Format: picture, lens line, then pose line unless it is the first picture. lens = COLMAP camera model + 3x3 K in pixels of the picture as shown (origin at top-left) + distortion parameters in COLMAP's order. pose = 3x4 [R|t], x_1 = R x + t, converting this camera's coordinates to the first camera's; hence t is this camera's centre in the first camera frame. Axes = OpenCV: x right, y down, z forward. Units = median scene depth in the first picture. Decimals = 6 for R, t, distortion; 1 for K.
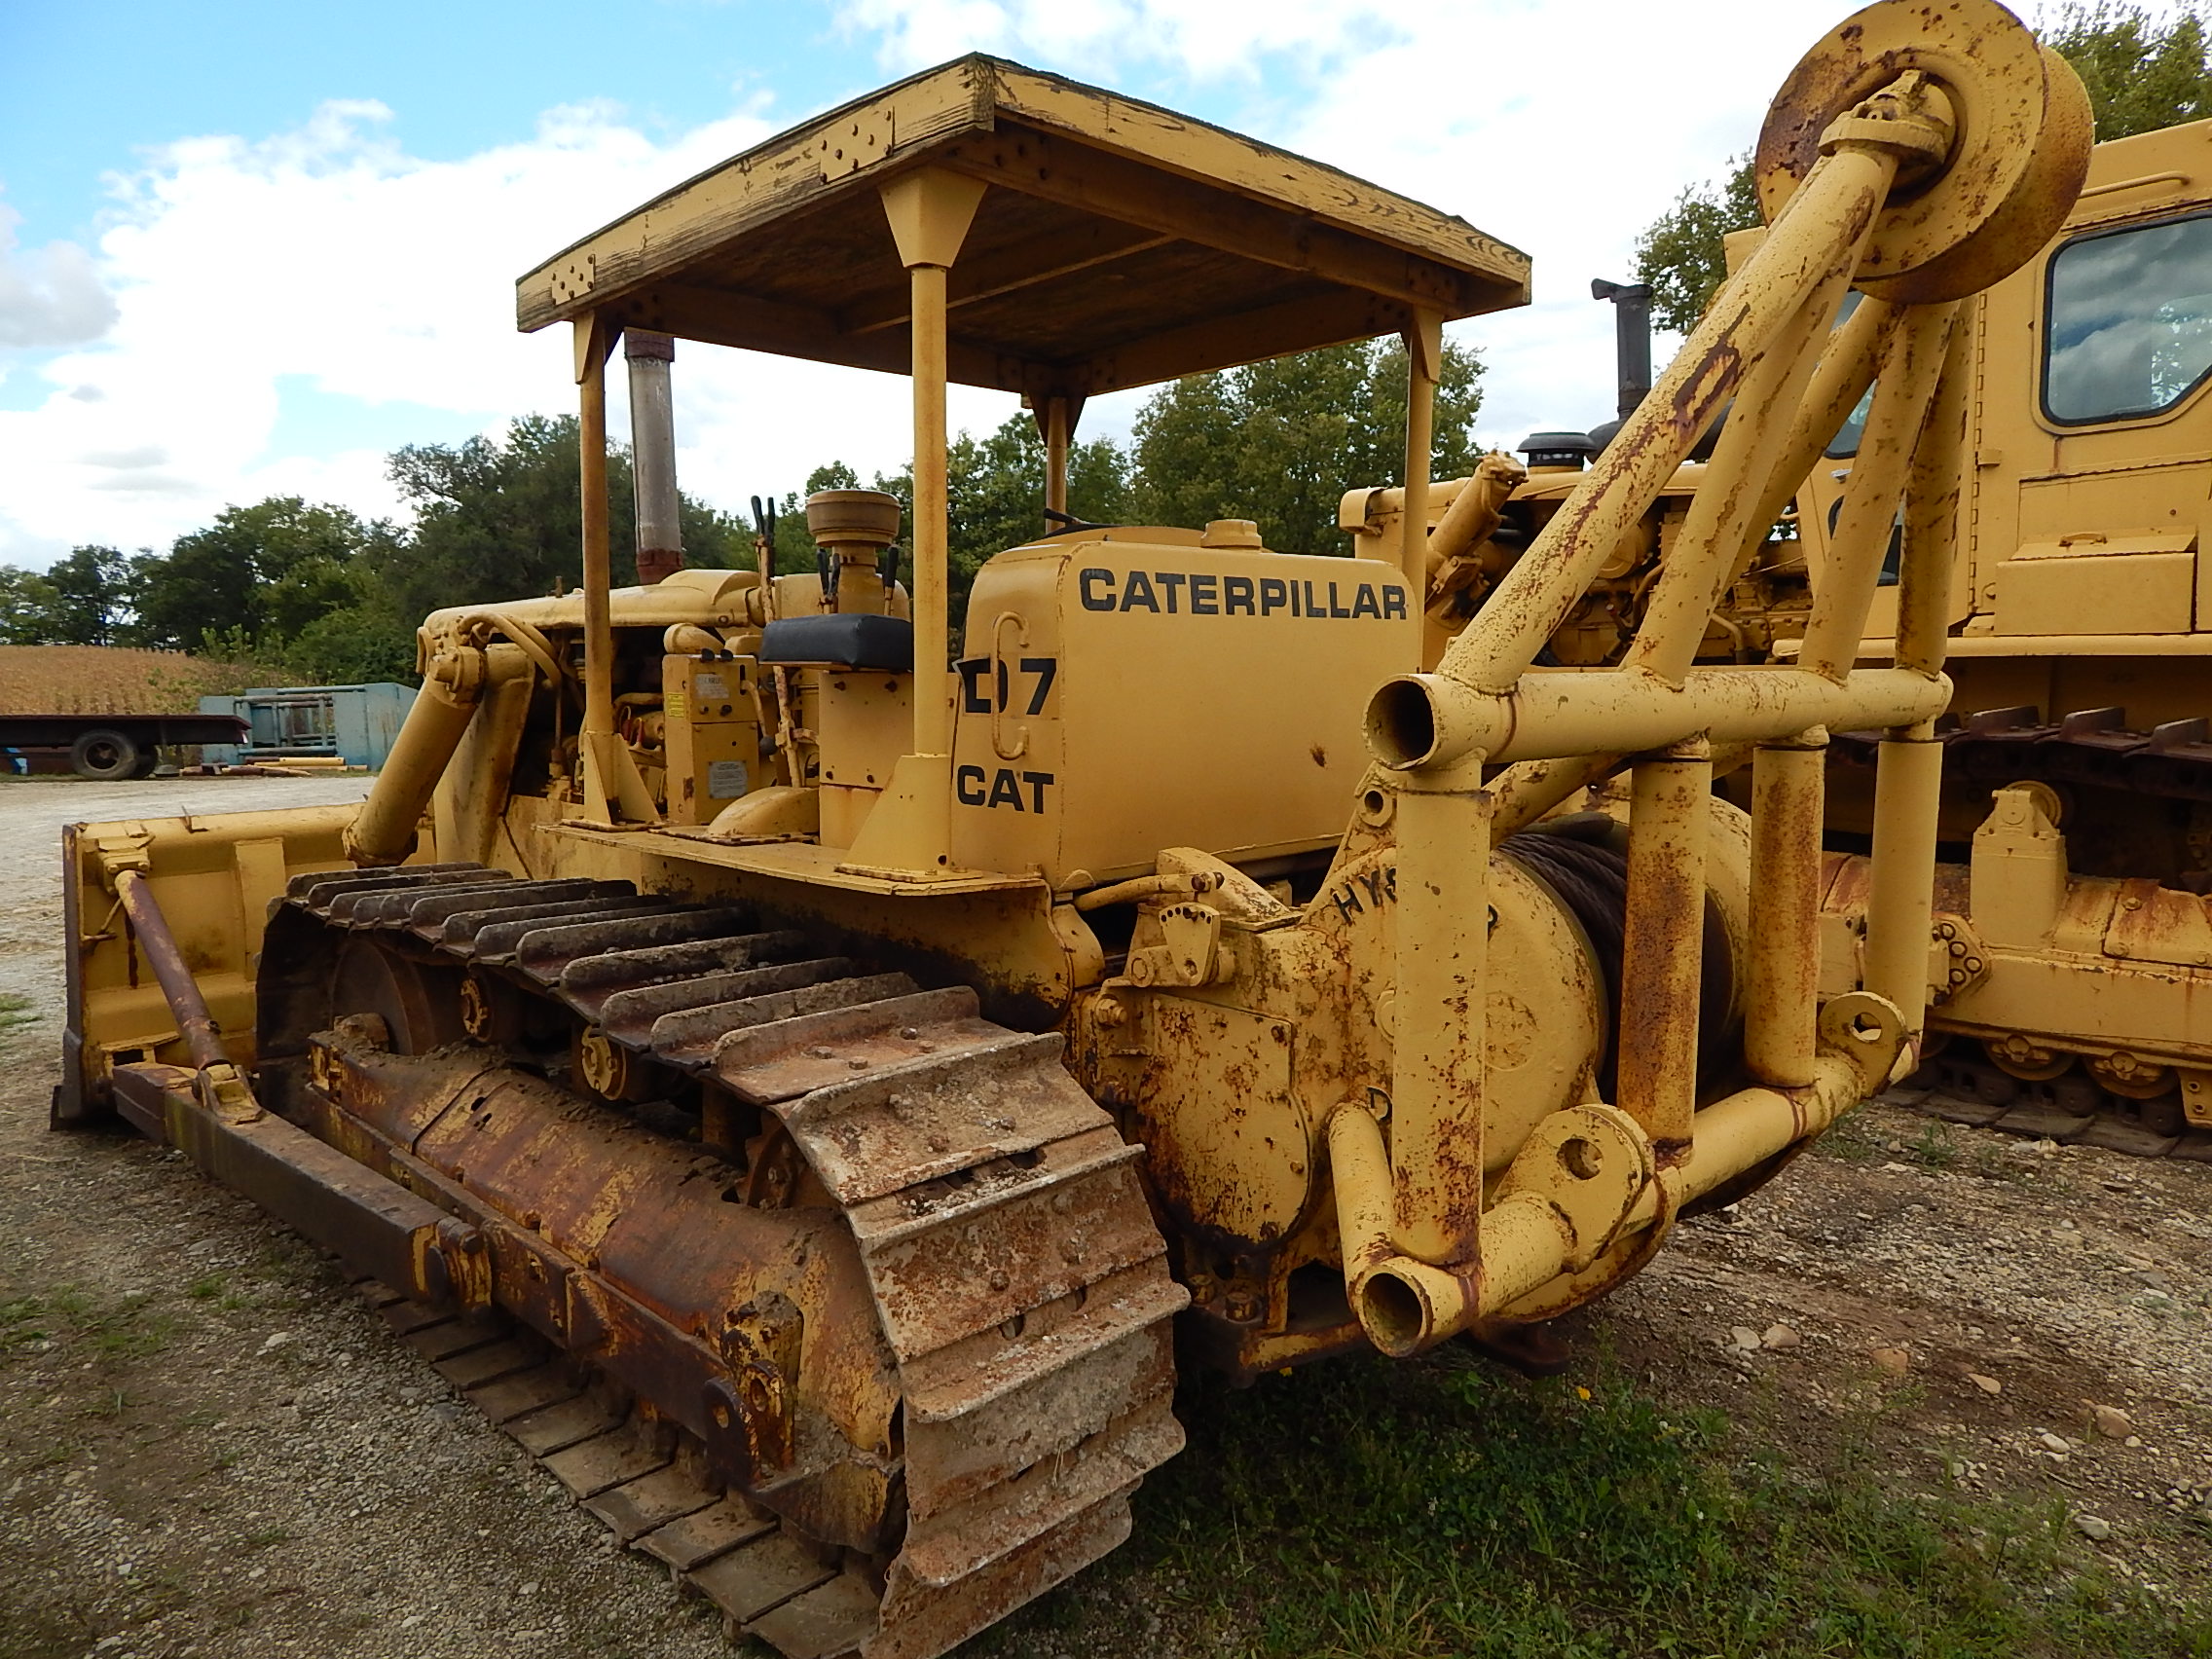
lens RADIAL K [[1493.4, 0, 1106.0], [0, 1493.4, 829.5], [0, 0, 1]] dist [0.005458, -0.001062]
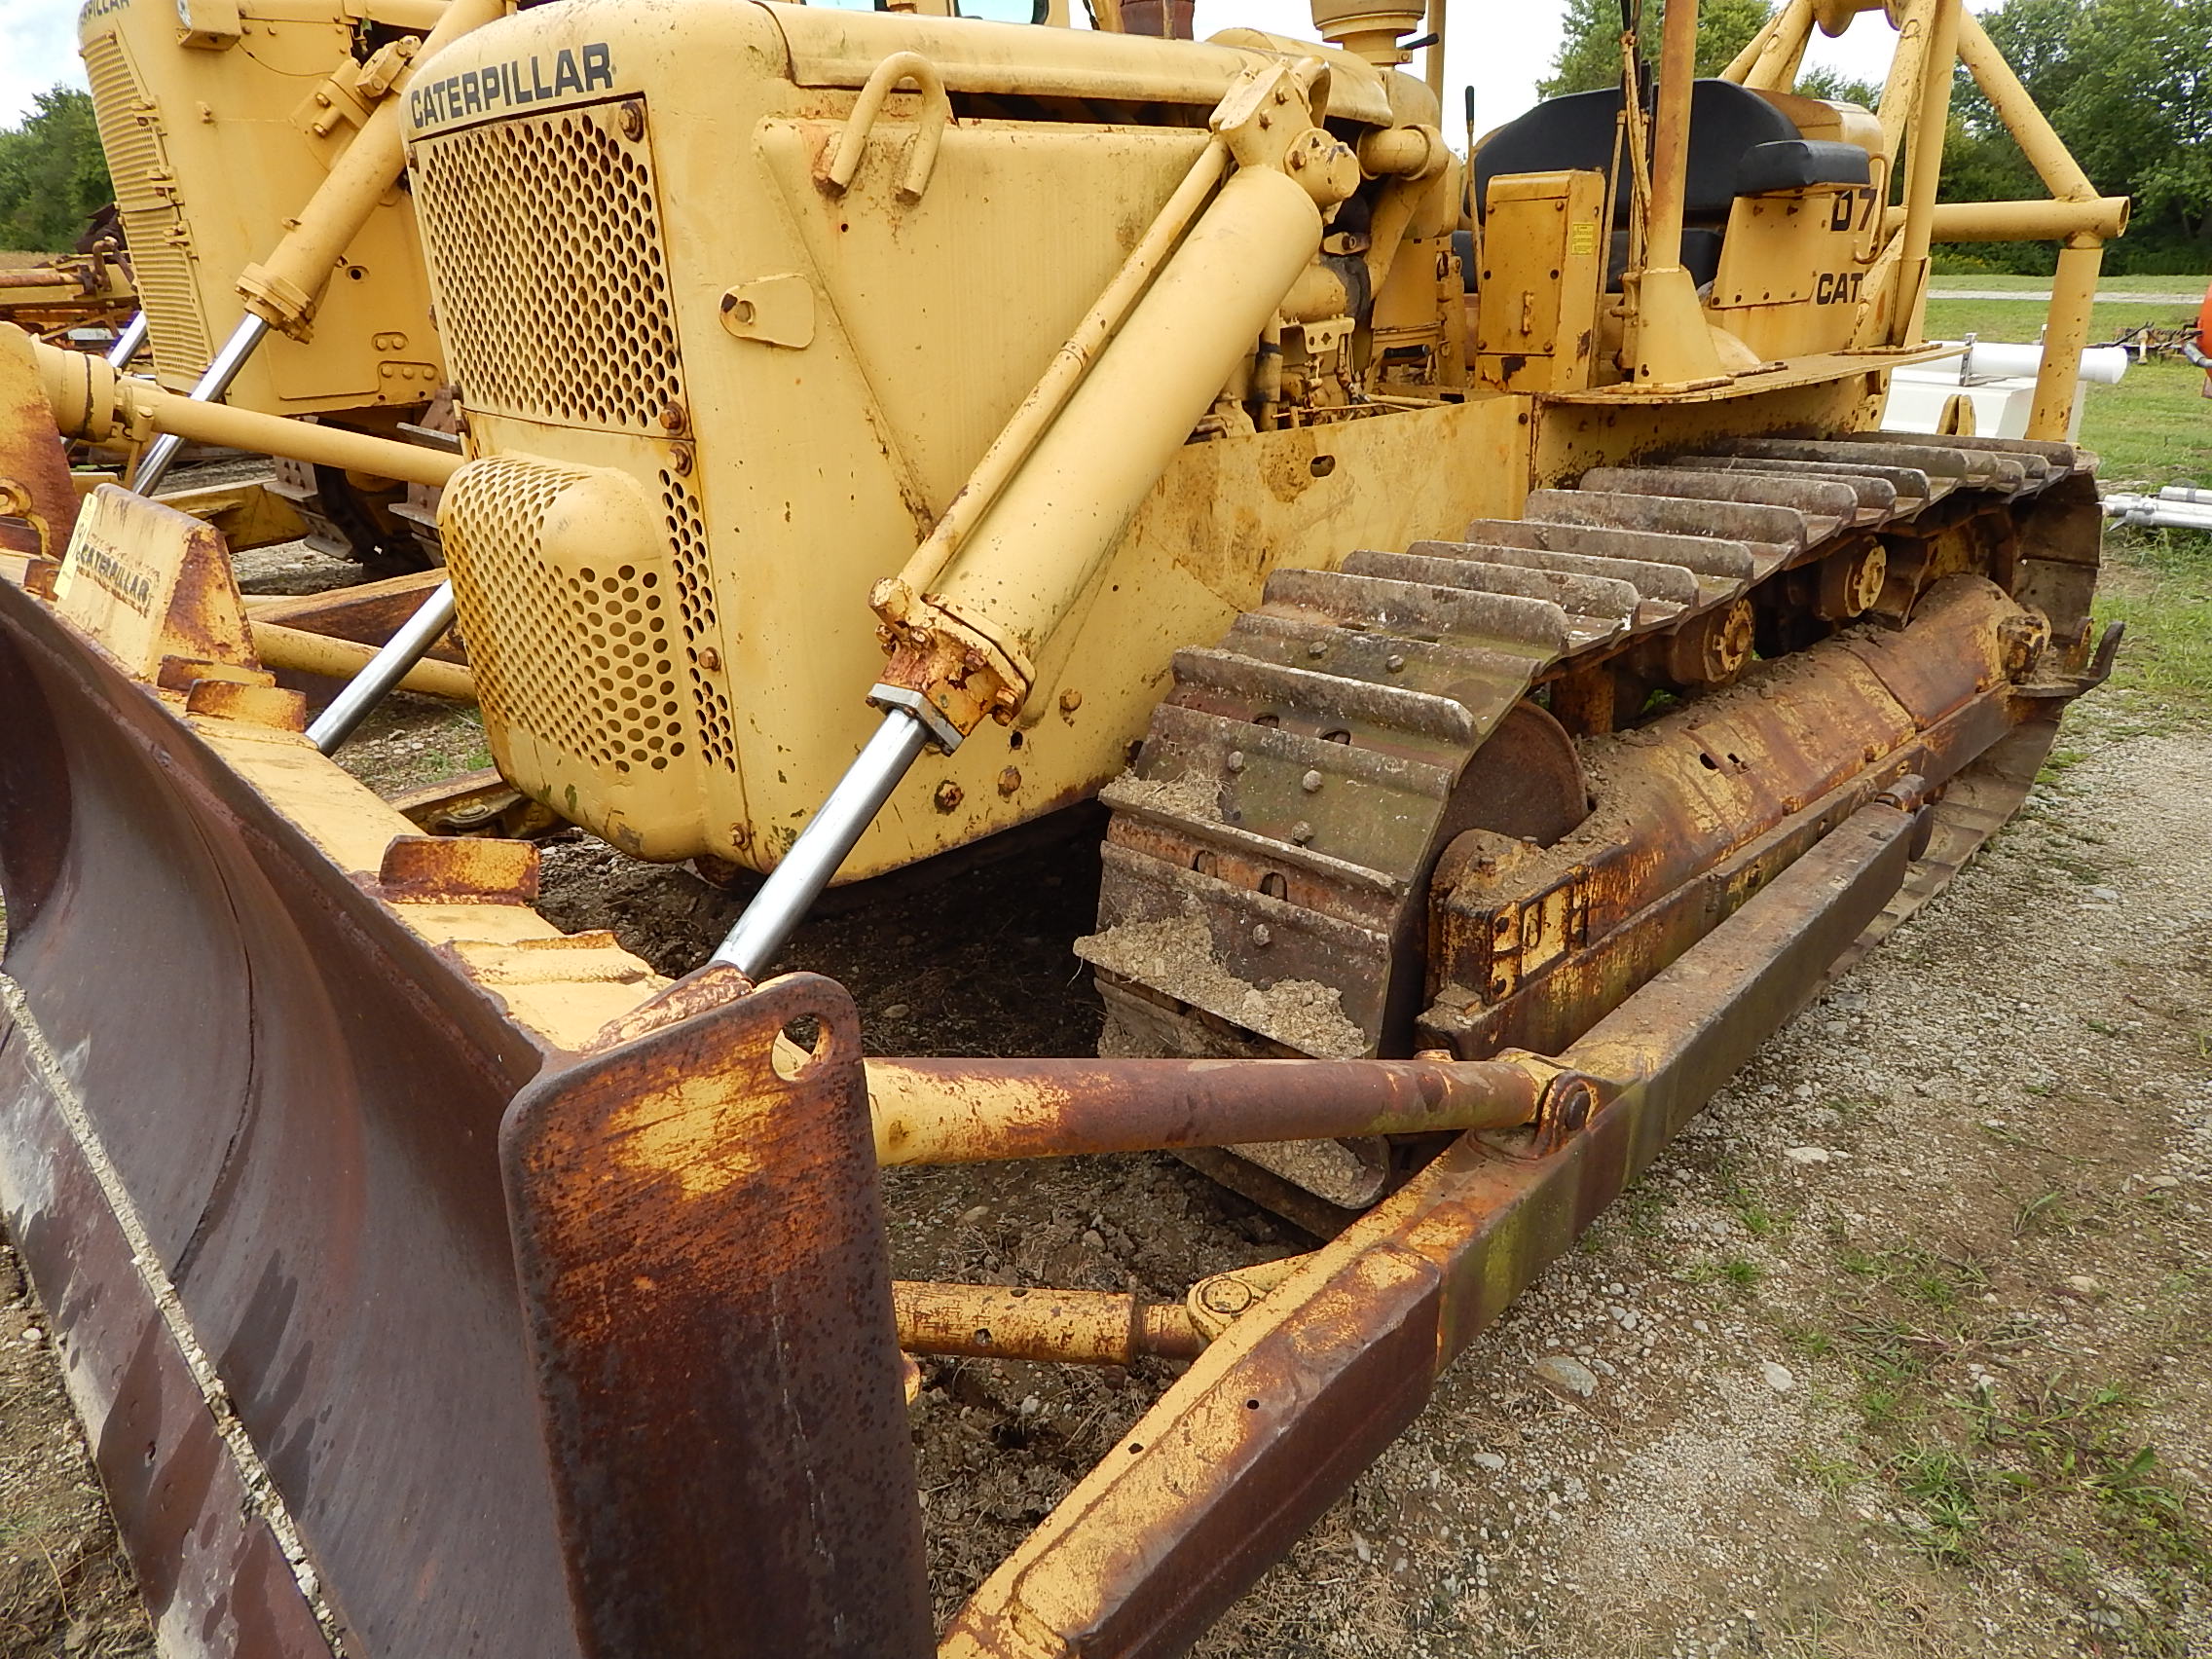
lens RADIAL K [[1443.3, 0, 1106.0], [0, 1443.3, 829.5], [0, 0, 1]] dist [-0.004582, -0.008364]
pose [[-0.007883, -0.361495, 0.932341, -1.164352], [0.140489, 0.922722, 0.358953, -0.107868], [-0.990051, 0.133813, 0.043512, 1.303053]]
